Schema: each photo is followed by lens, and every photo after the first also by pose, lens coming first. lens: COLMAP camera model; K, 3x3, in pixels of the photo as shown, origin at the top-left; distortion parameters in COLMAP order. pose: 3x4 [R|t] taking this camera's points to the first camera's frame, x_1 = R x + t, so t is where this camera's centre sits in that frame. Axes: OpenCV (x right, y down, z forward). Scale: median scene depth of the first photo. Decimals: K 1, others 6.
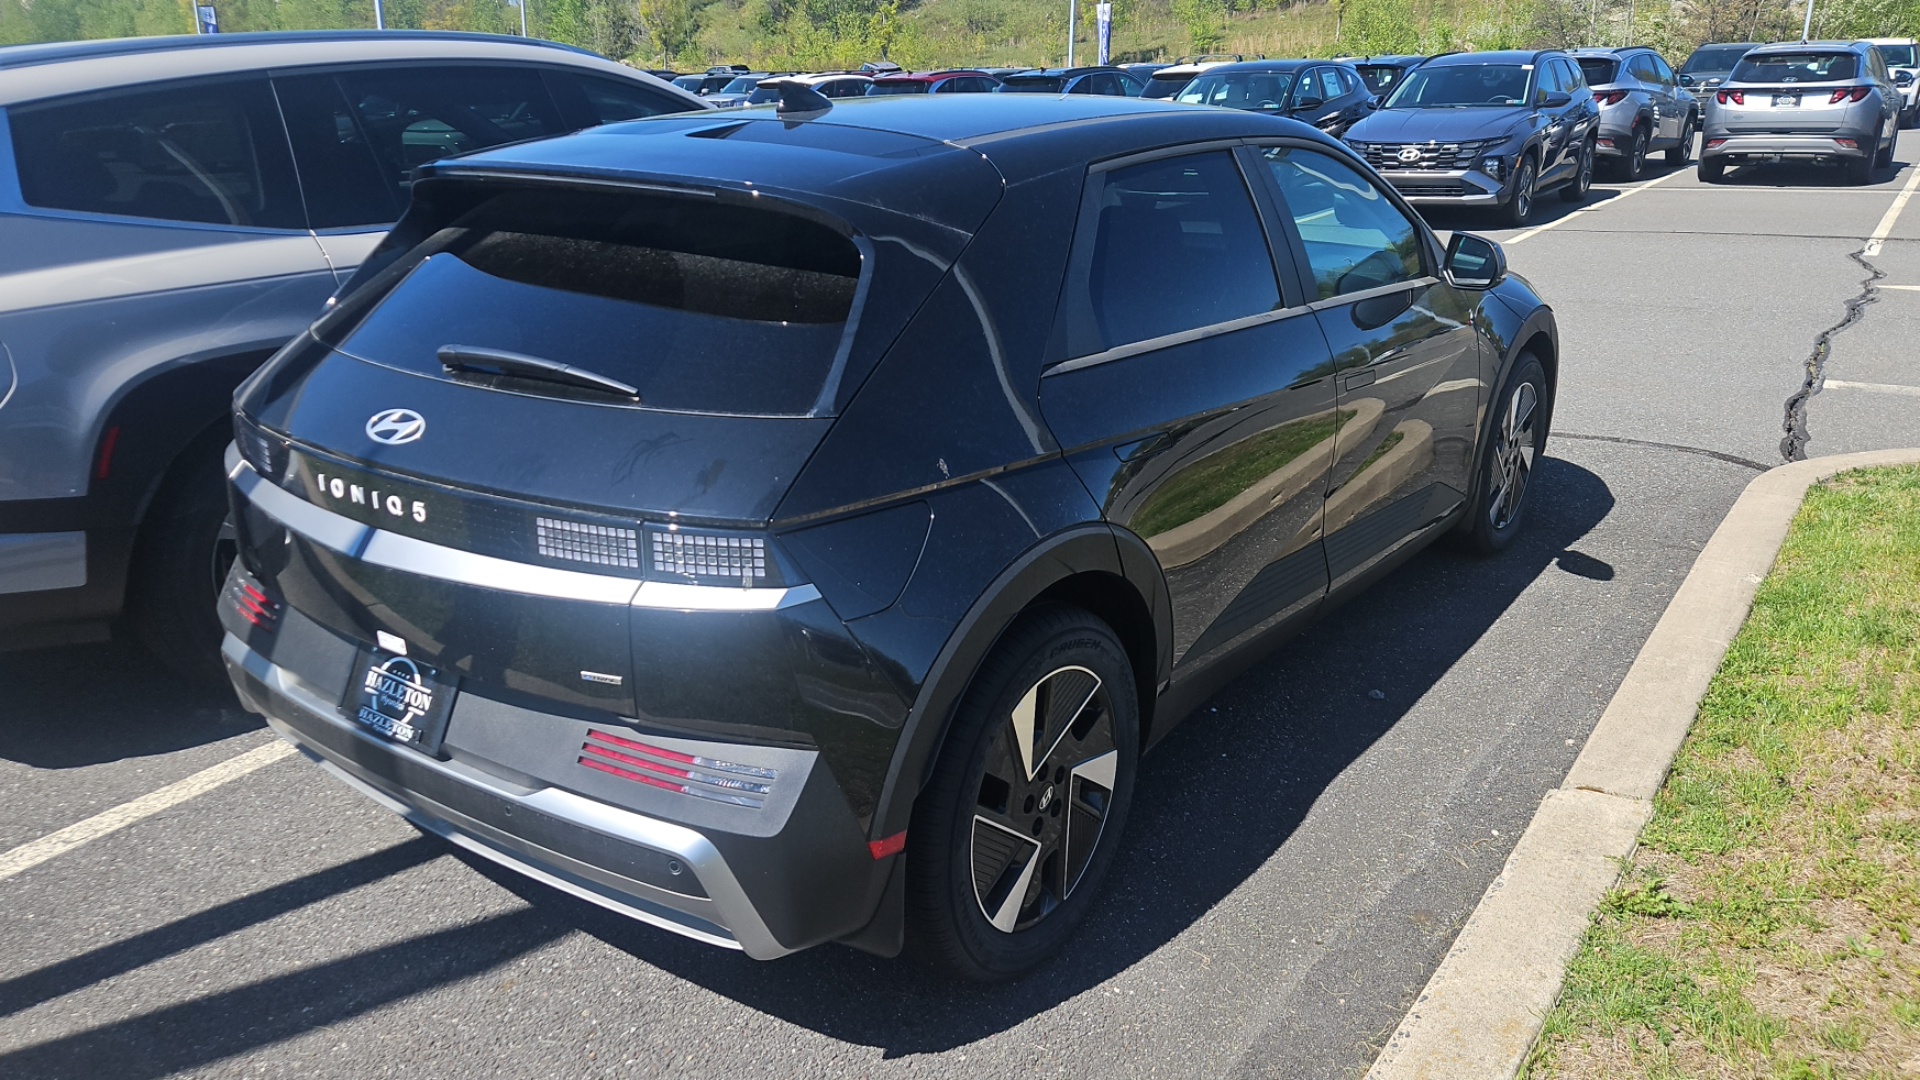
lens RADIAL K [[1475.2, 0, 919.8], [0, 1475.2, 541.8], [0, 0, 1]] dist [0.058933, -0.001095]
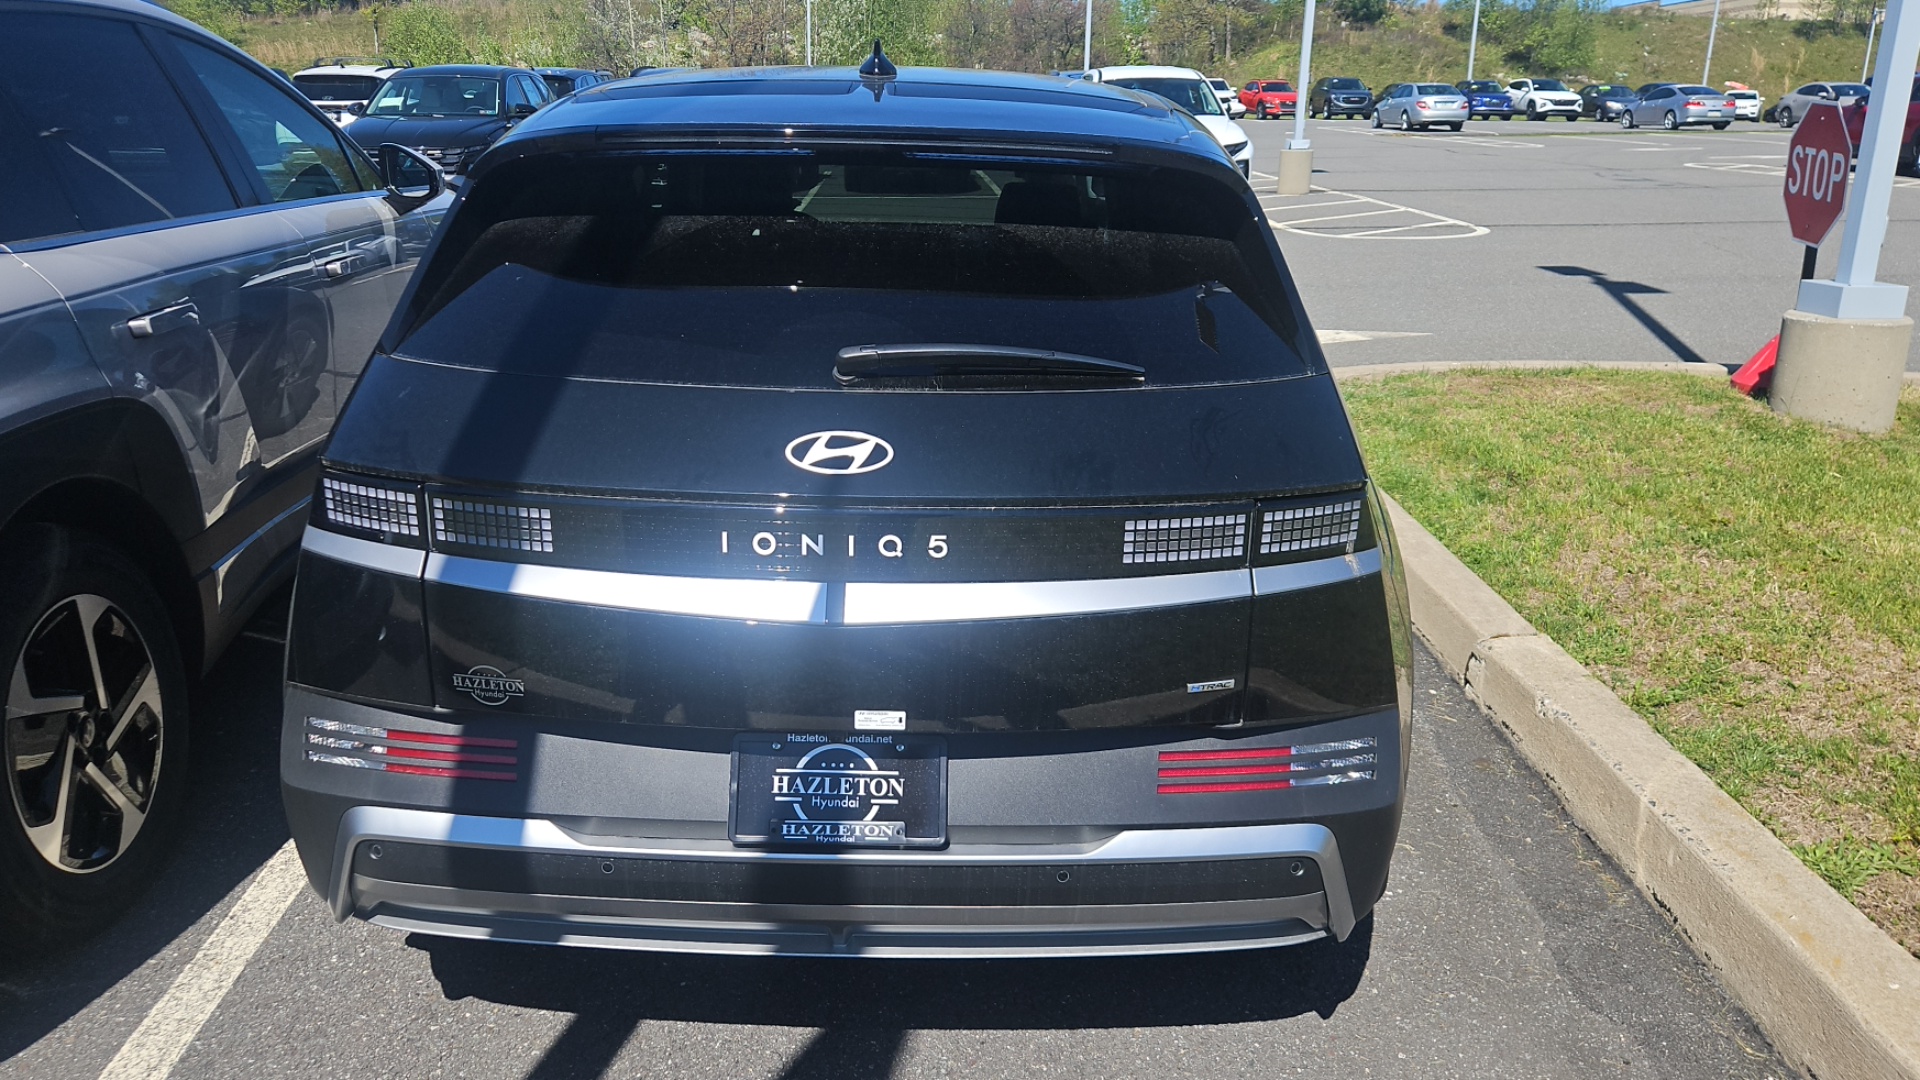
lens RADIAL K [[1475.2, 0, 919.8], [0, 1475.2, 541.8], [0, 0, 1]] dist [0.058933, -0.001095]
pose [[0.788768, -0.164459, 0.592283, -0.784860], [0.171692, 0.984140, 0.044617, -0.058007], [-0.590227, 0.066498, 0.804494, 0.338230]]
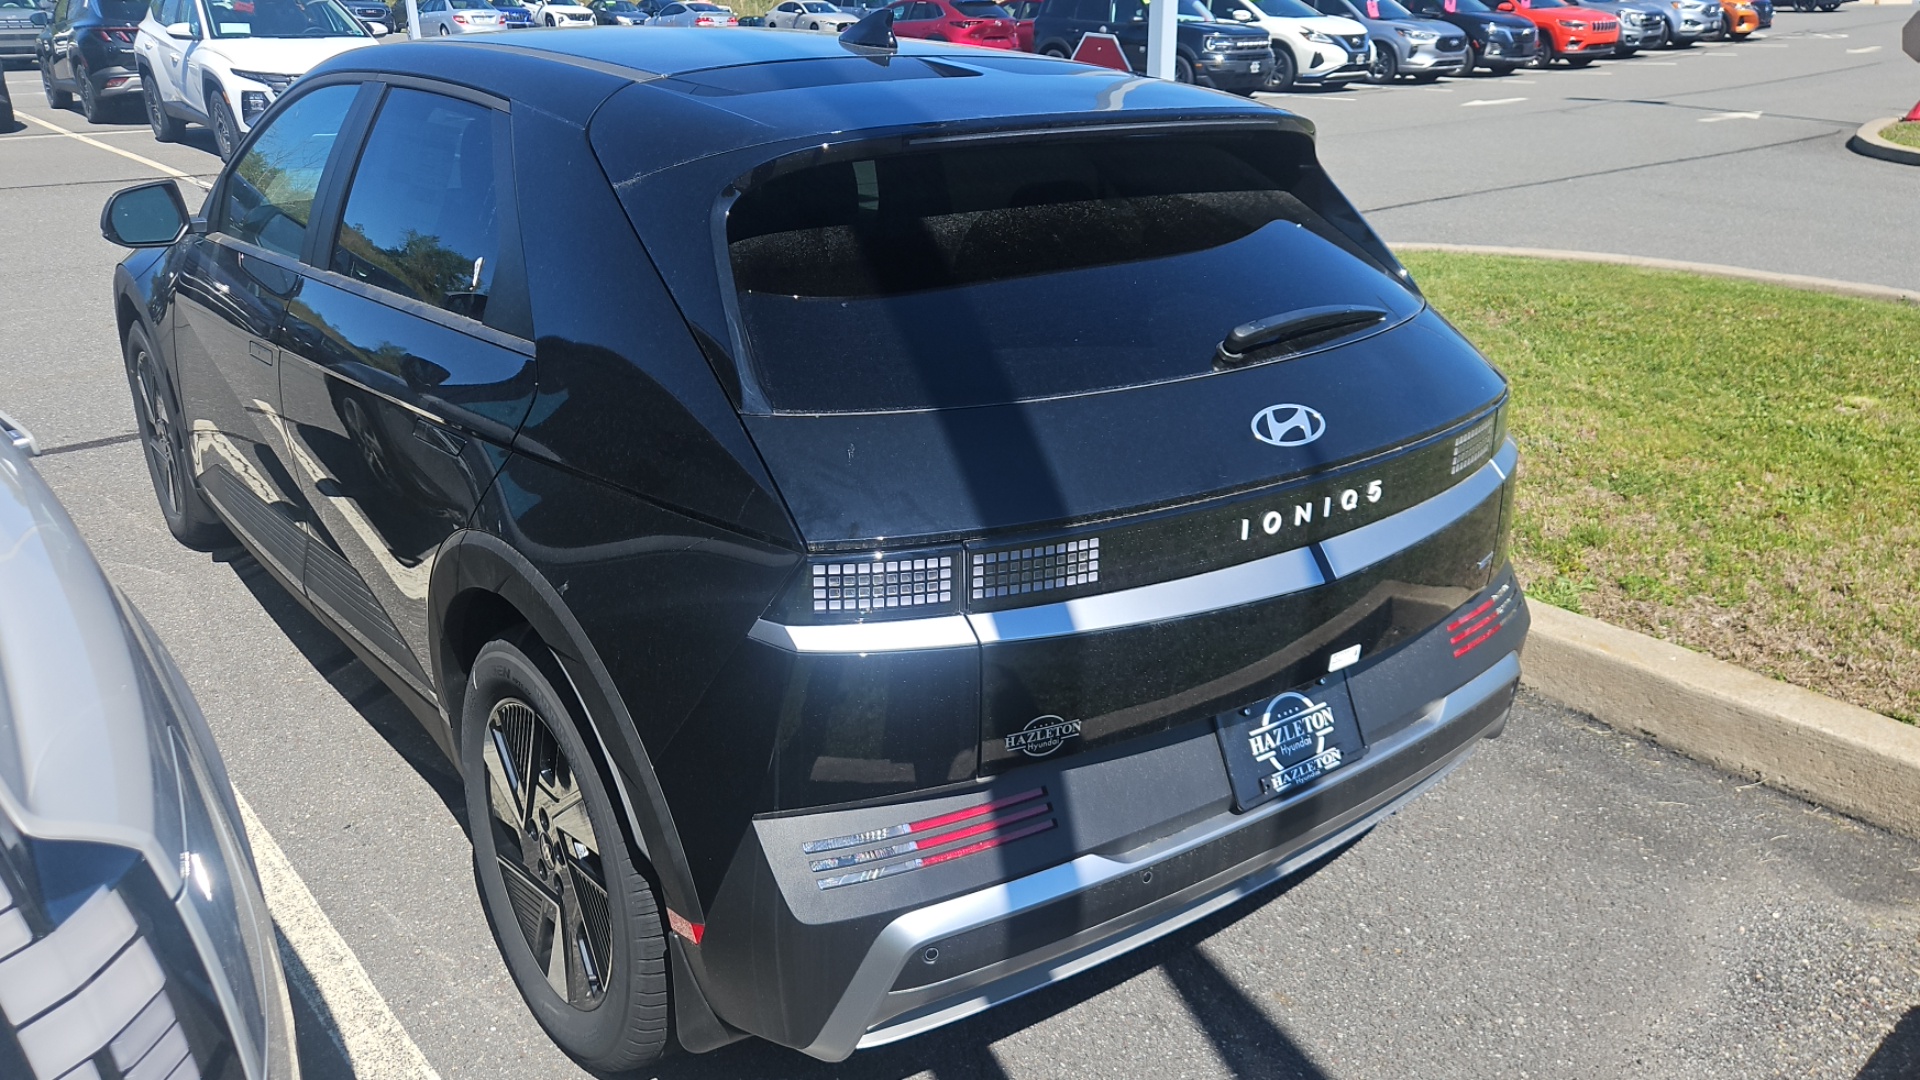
lens RADIAL K [[1475.2, 0, 919.8], [0, 1475.2, 541.8], [0, 0, 1]] dist [0.058933, -0.001095]
pose [[0.235091, -0.325071, 0.916003, -1.183007], [0.294307, 0.921982, 0.251659, -0.287580], [-0.926345, 0.210423, 0.312420, 0.934410]]
